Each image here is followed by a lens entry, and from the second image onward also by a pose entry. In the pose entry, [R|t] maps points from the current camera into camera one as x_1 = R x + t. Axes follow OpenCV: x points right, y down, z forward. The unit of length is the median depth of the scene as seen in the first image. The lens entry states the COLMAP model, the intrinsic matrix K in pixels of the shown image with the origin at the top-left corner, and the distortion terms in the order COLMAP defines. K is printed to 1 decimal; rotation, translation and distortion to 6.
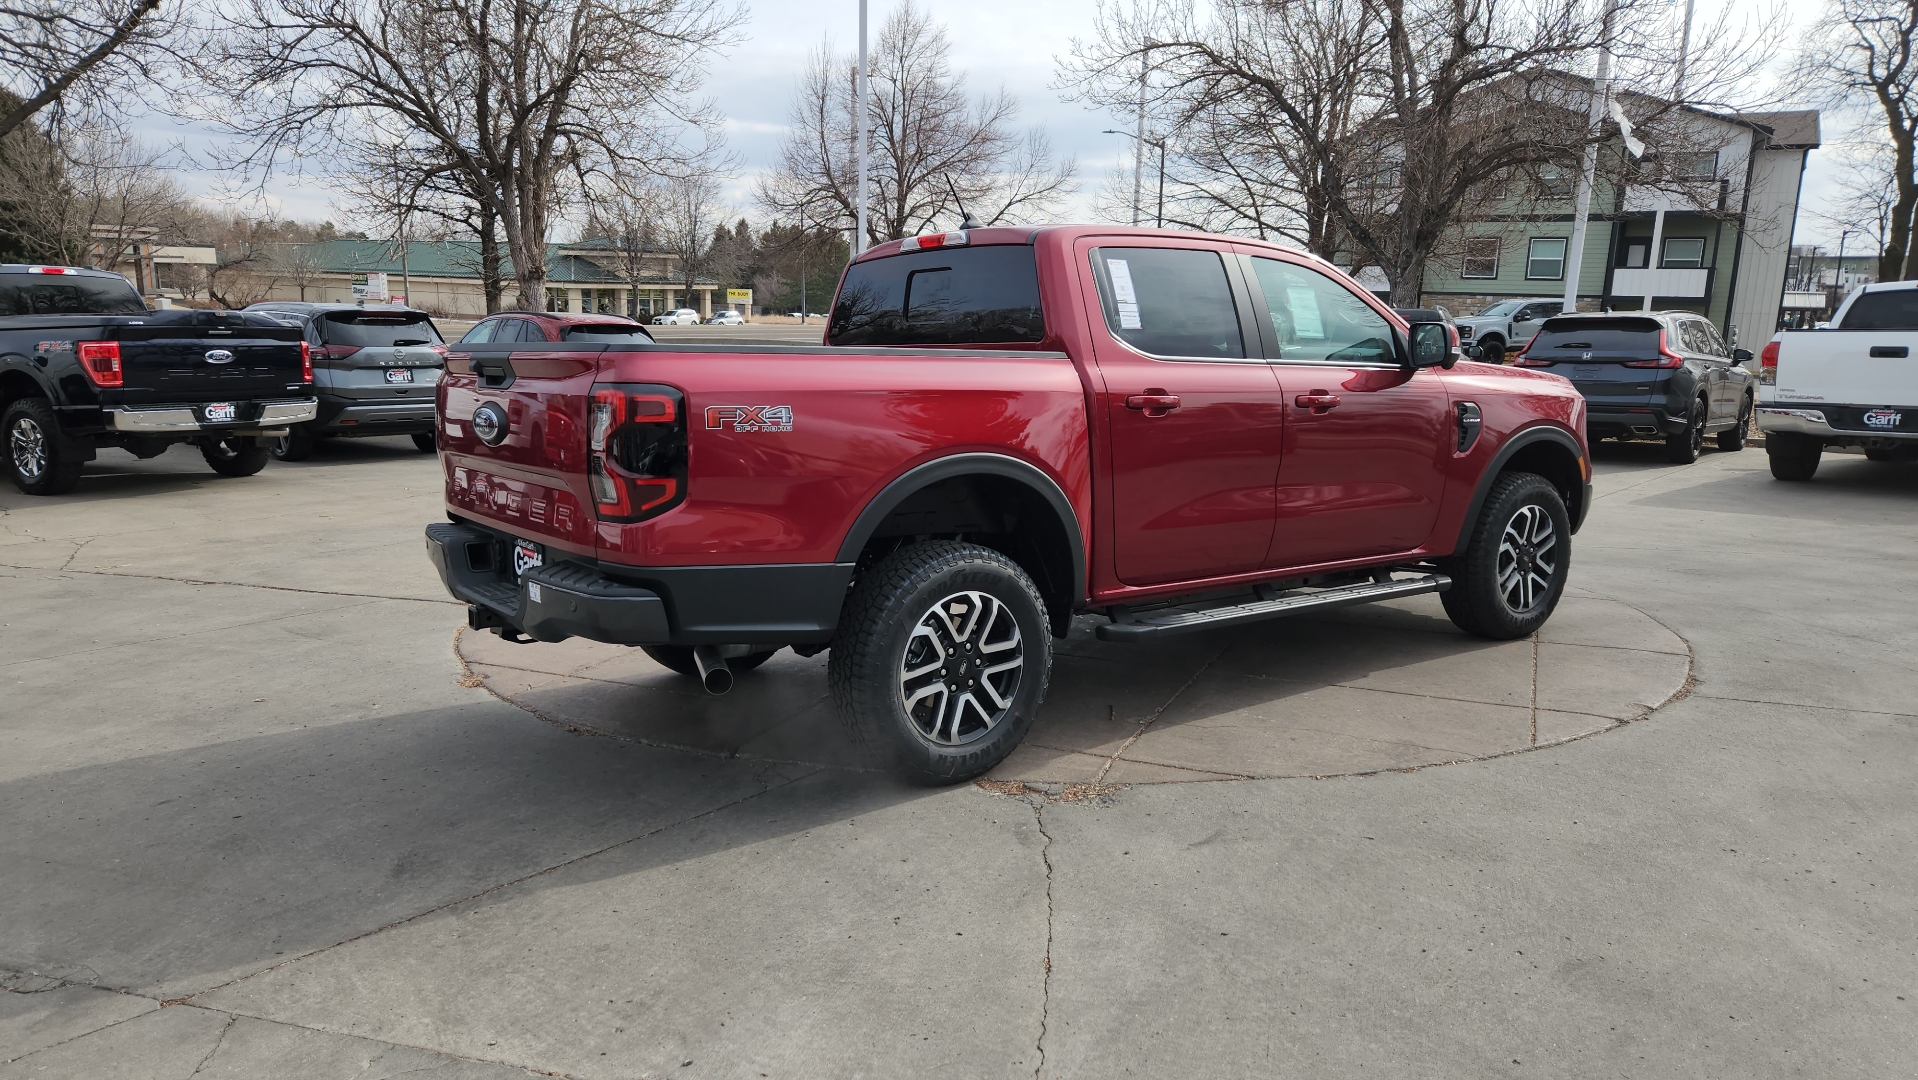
lens RADIAL K [[1283.0, 0, 916.7], [0, 1283.0, 543.6], [0, 0, 1]] dist [0.074801, -0.061364]
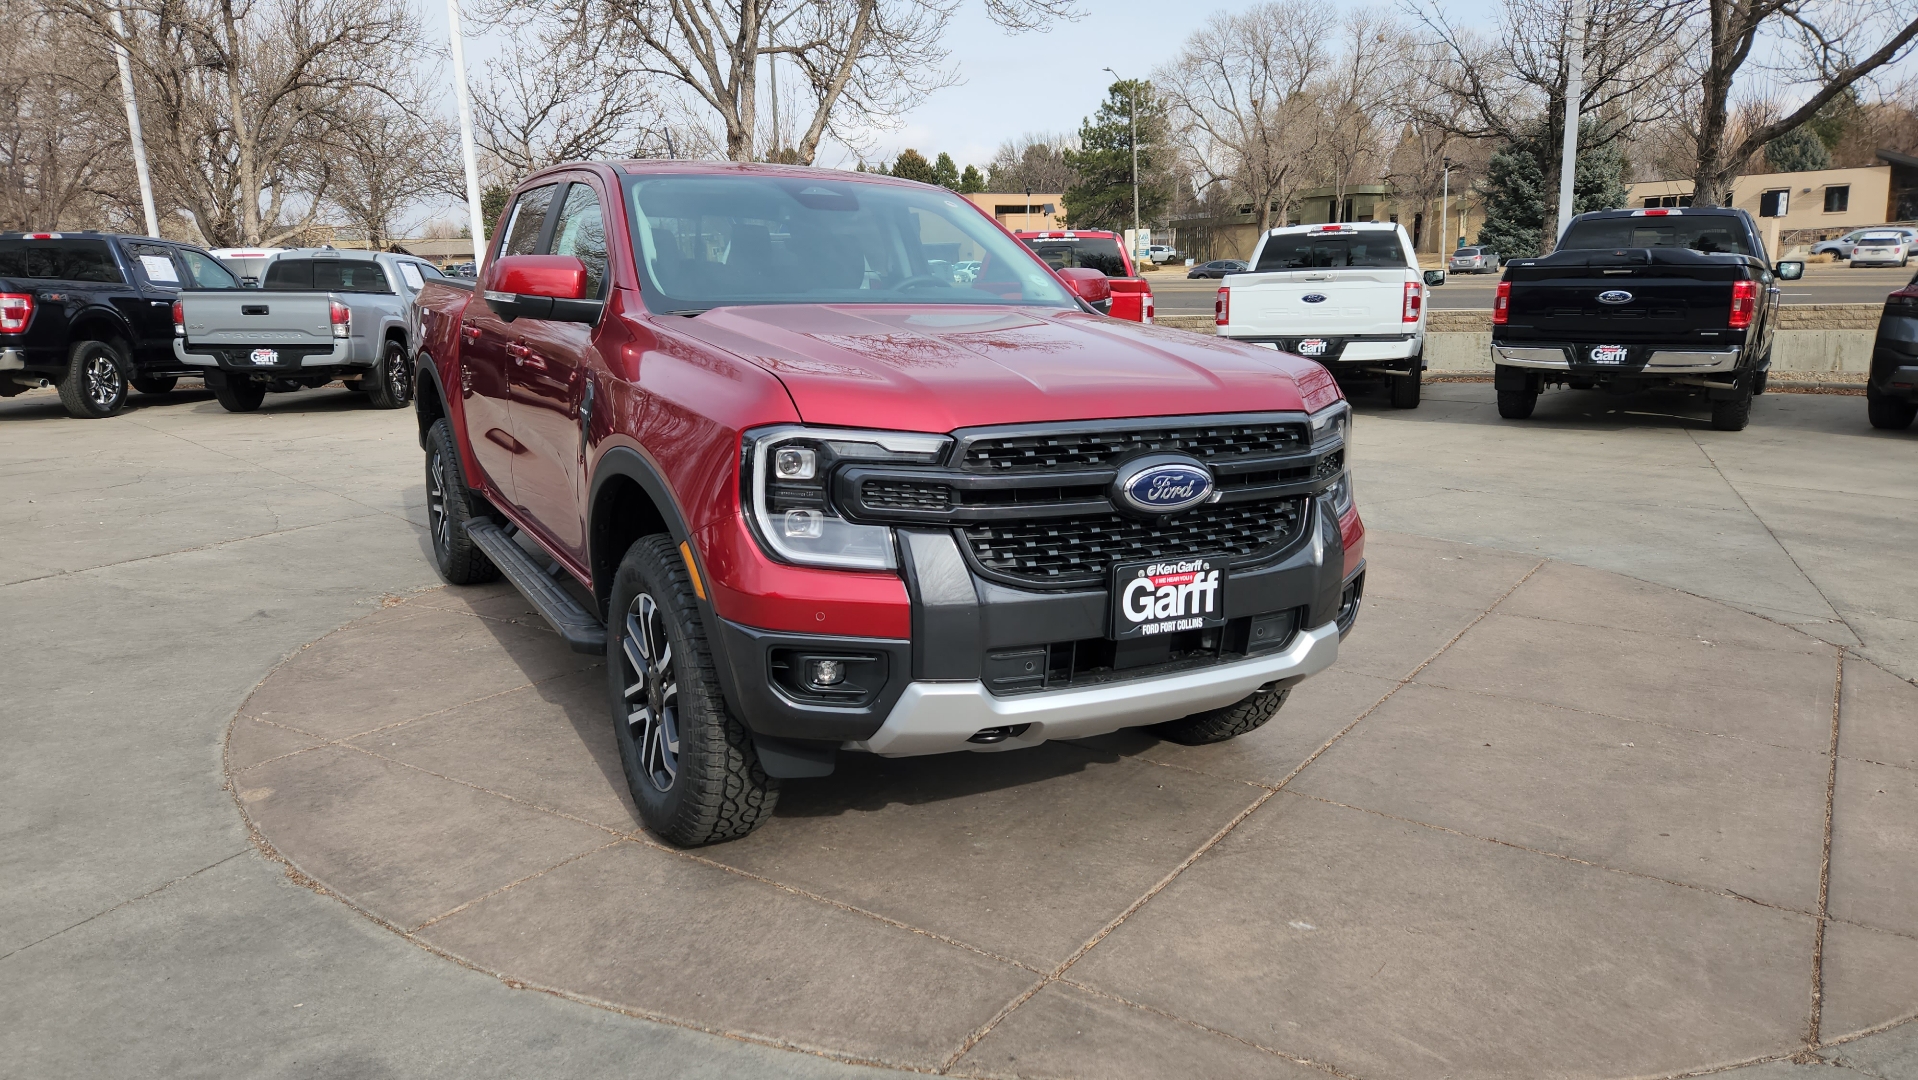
lens RADIAL K [[1274.8, 0, 919.7], [0, 1274.8, 555.8], [0, 0, 1]] dist [0.076077, -0.050939]
pose [[-0.123195, 0.210860, -0.969722, 0.514594], [-0.159197, 0.960311, 0.229038, -0.098128], [0.979530, 0.182593, -0.084737, 0.613026]]
